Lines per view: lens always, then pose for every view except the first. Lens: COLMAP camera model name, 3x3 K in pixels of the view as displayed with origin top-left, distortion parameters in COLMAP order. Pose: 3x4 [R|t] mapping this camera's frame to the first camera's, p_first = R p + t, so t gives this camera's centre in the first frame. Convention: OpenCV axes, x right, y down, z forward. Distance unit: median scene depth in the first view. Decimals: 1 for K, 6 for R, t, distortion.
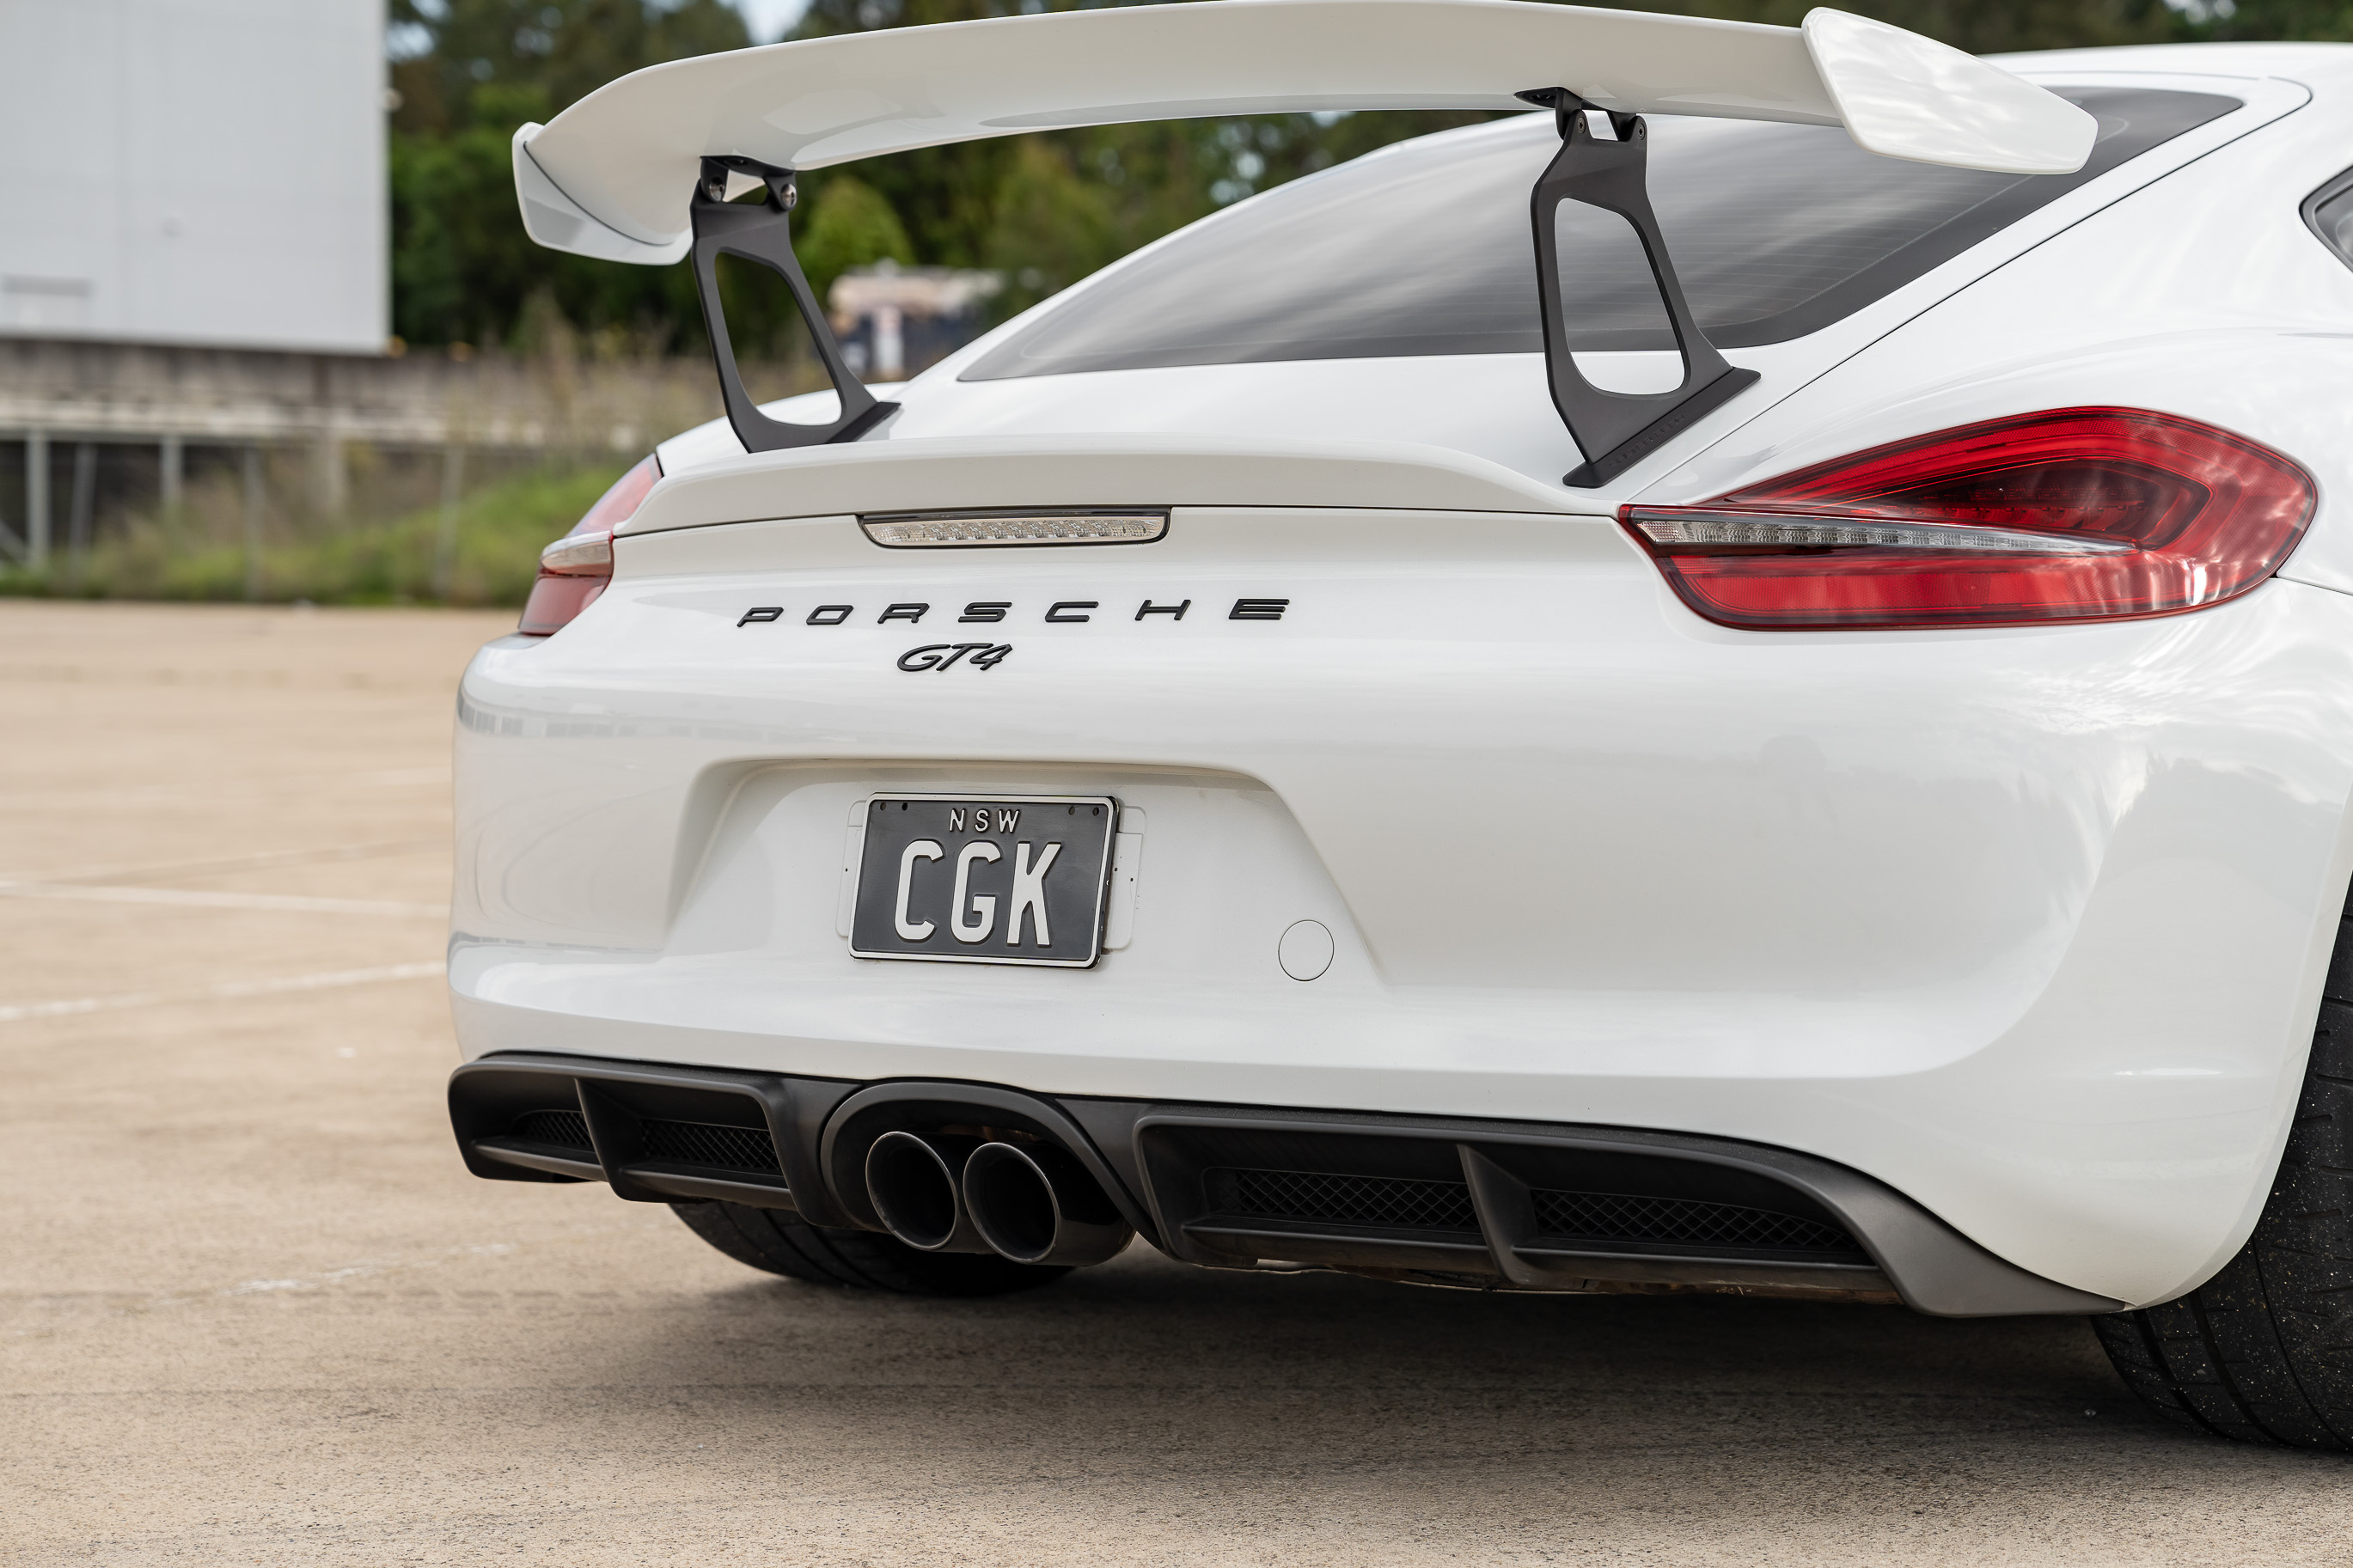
lens RADIAL K [[4431.5, 0, 1176.5], [0, 4431.5, 784.0], [0, 0, 1]] dist [0.003225, 0.001755]
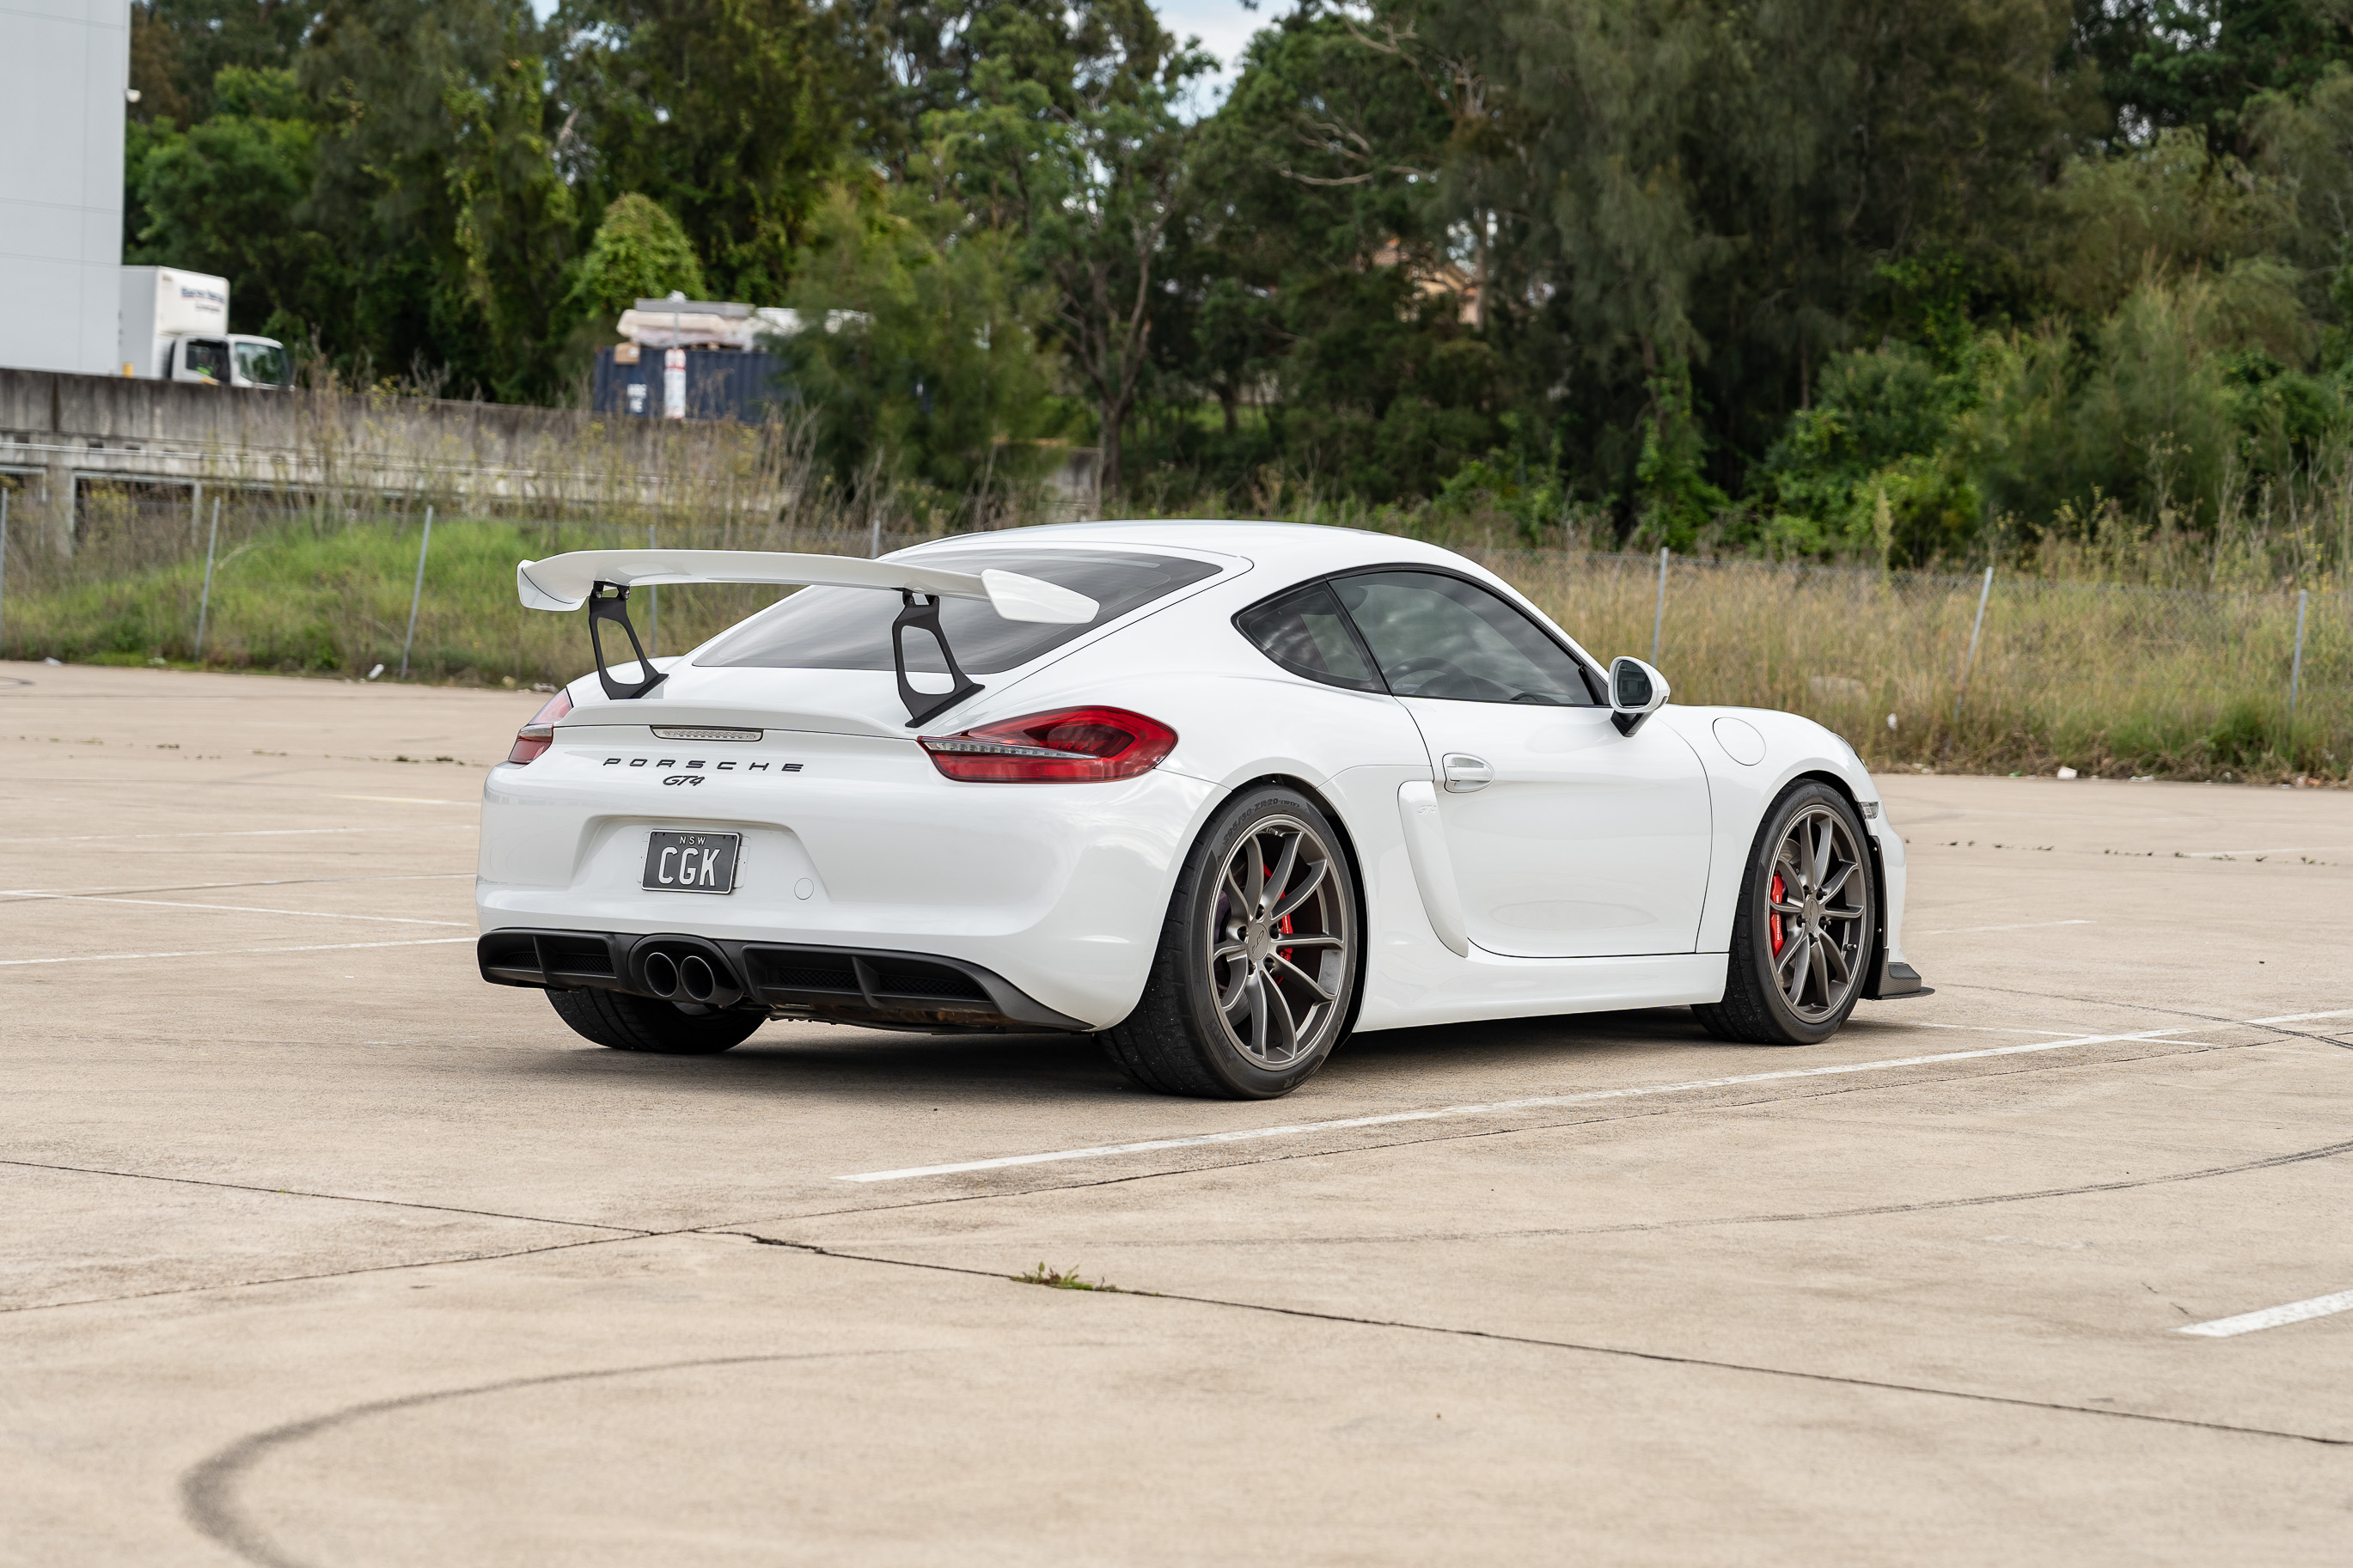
lens RADIAL K [[4813.6, 0, 1176.5], [0, 4813.6, 784.0], [0, 0, 1]] dist [-0.327122, -0.033984]
pose [[0.998207, 0.035483, 0.048198, 0.111350], [-0.034367, 0.999126, -0.023792, 0.033912], [-0.049000, 0.022093, 0.998554, -1.984174]]
